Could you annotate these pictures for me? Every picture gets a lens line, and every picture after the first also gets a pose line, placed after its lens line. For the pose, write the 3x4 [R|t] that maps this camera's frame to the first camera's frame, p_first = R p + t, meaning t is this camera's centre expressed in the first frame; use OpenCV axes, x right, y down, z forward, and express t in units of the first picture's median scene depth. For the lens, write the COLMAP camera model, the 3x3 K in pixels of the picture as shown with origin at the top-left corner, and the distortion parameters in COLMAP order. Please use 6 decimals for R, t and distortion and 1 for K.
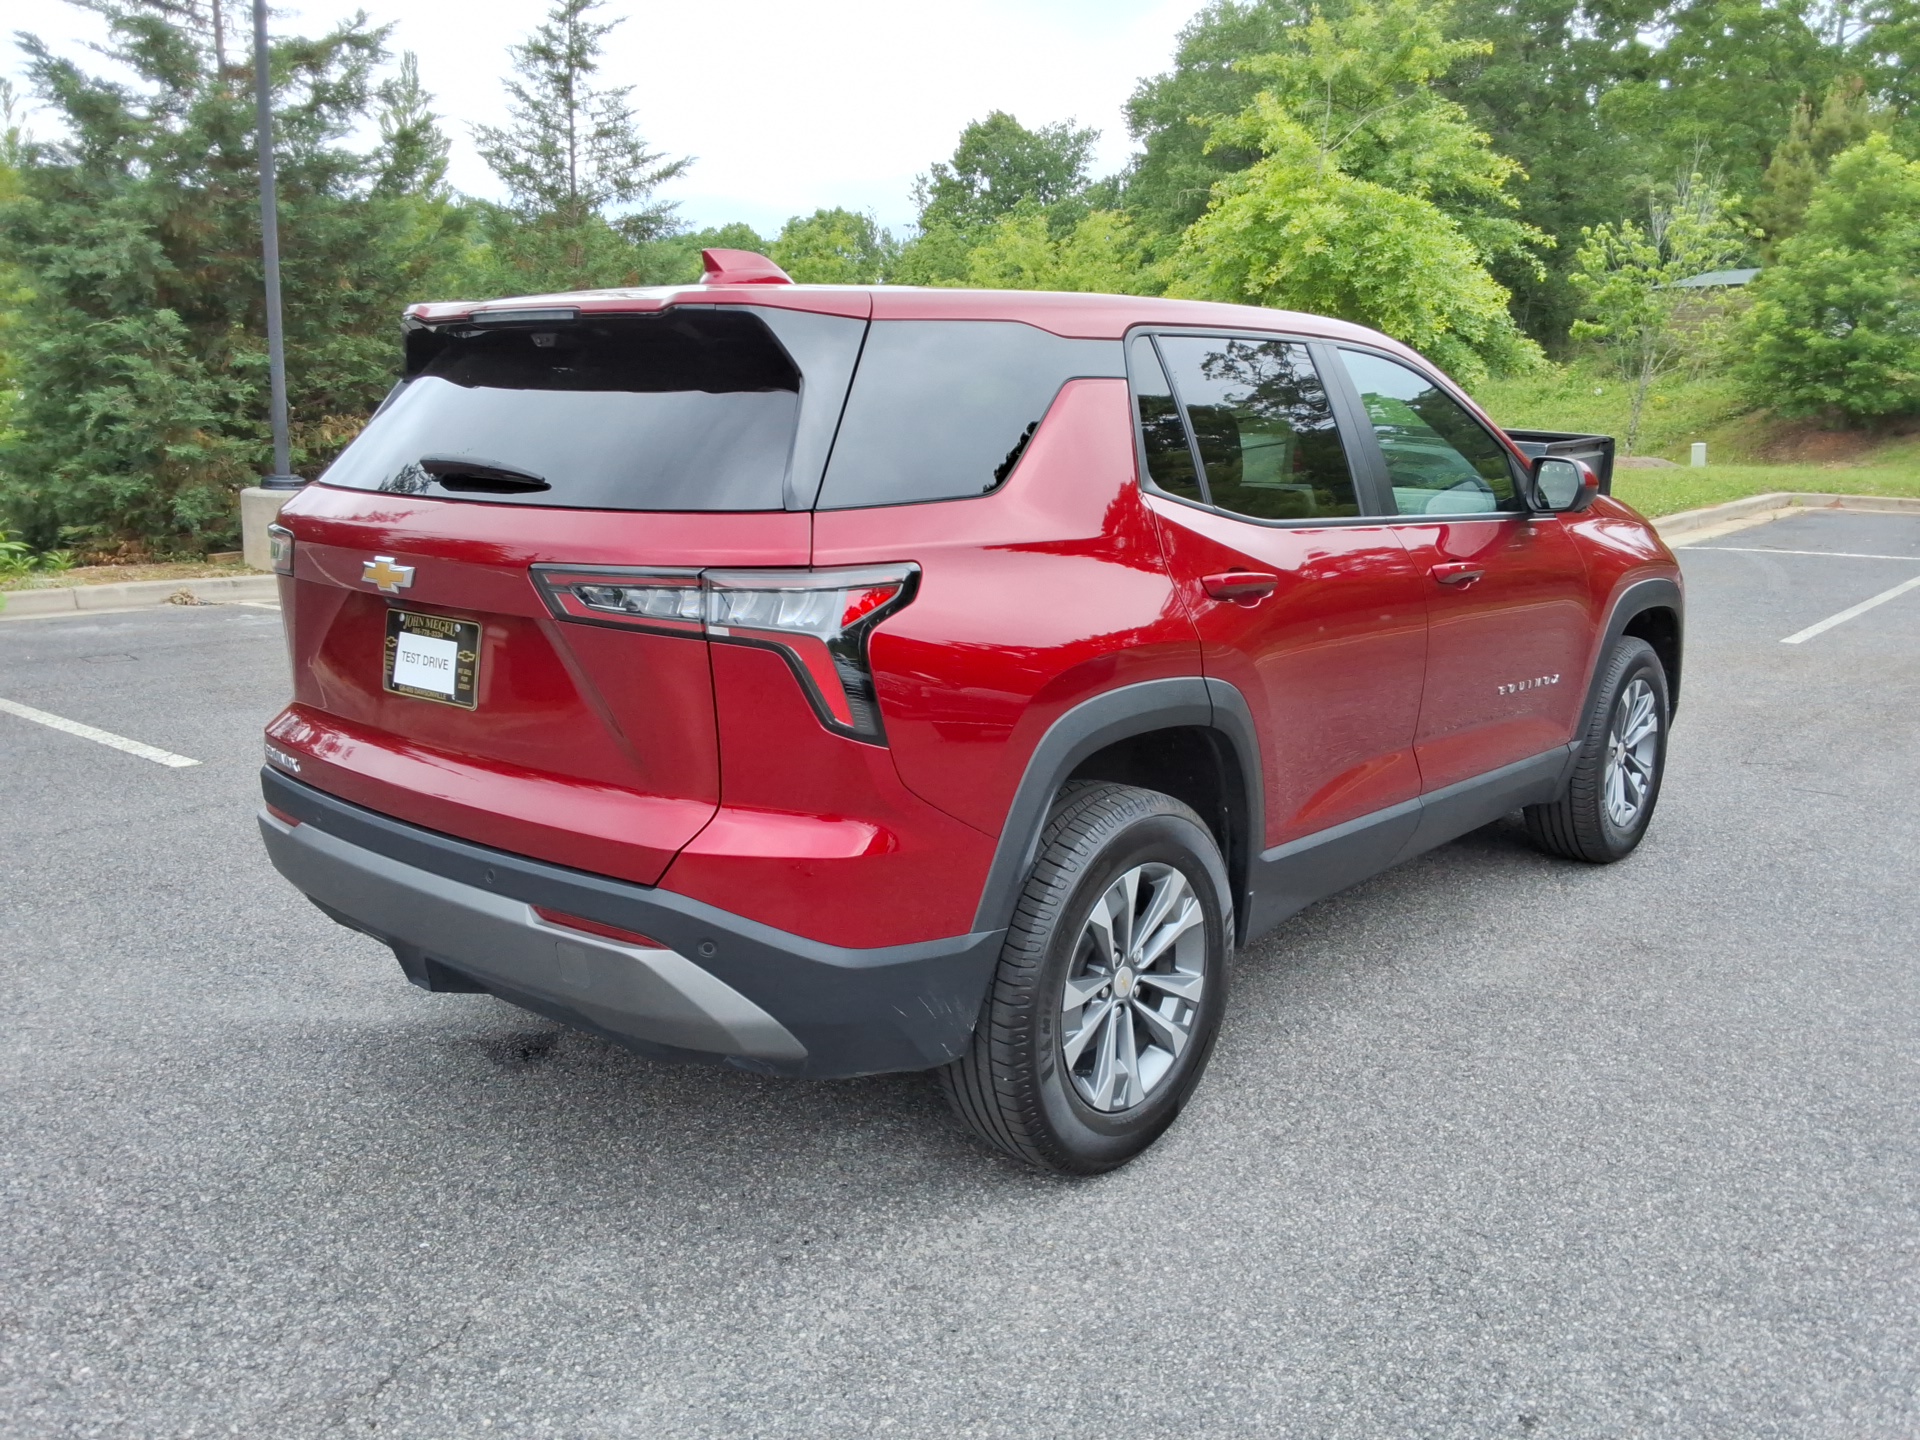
lens RADIAL K [[1558.8, 0, 972.9], [0, 1558.8, 690.5], [0, 0, 1]] dist [0.114023, -0.179819]
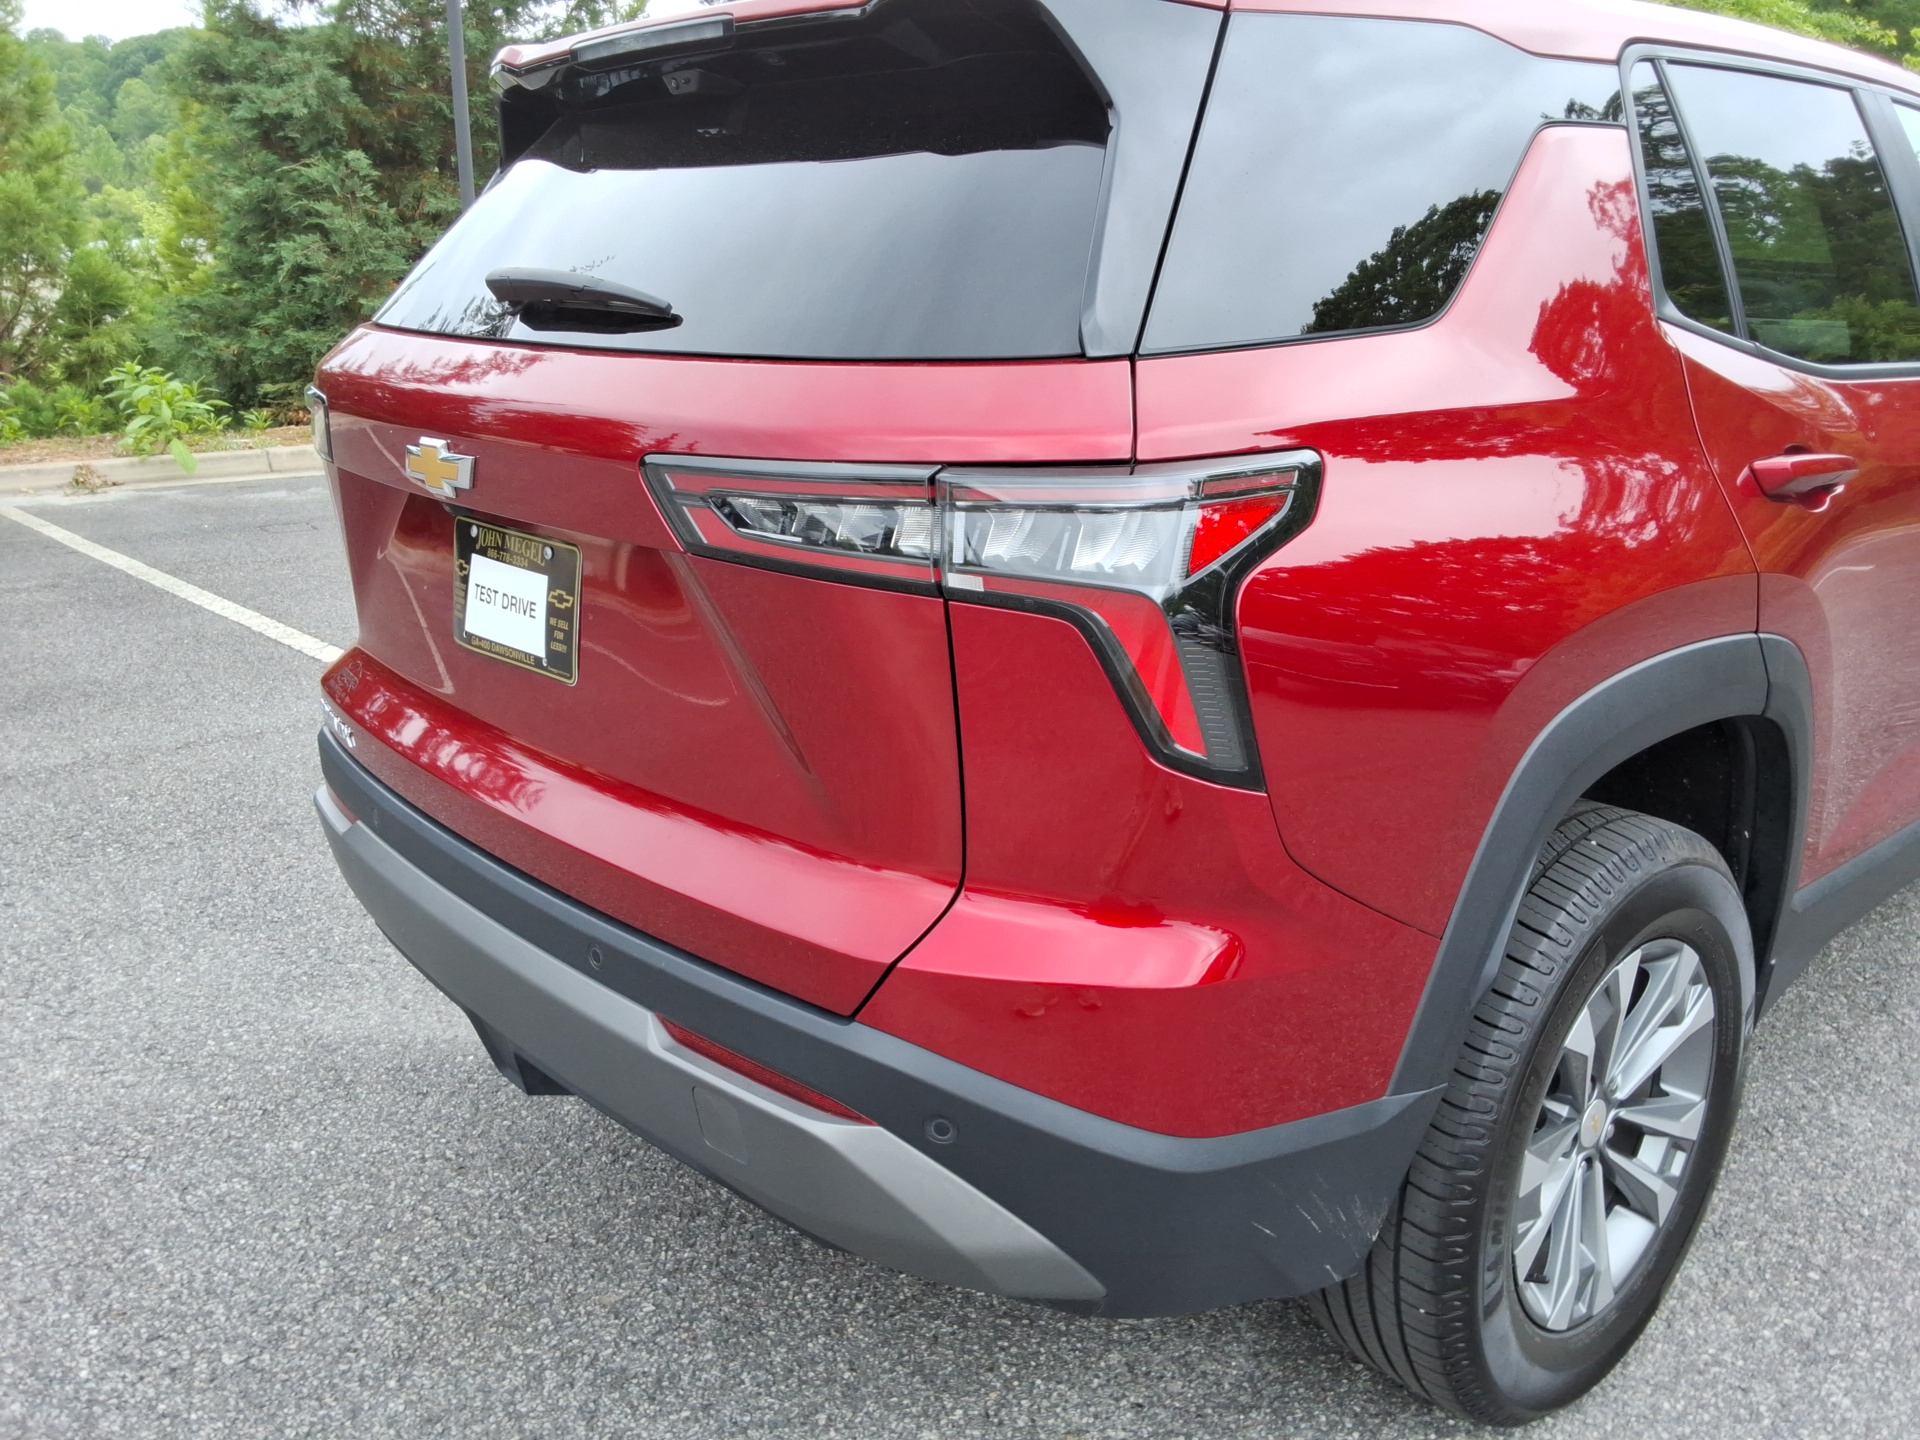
lens RADIAL K [[1558.8, 0, 972.9], [0, 1558.8, 690.5], [0, 0, 1]] dist [0.114023, -0.179819]
pose [[0.991685, 0.020597, -0.127027, -0.065843], [-0.009005, 0.995795, 0.091162, -0.036776], [0.128371, -0.089260, 0.987701, 0.334465]]
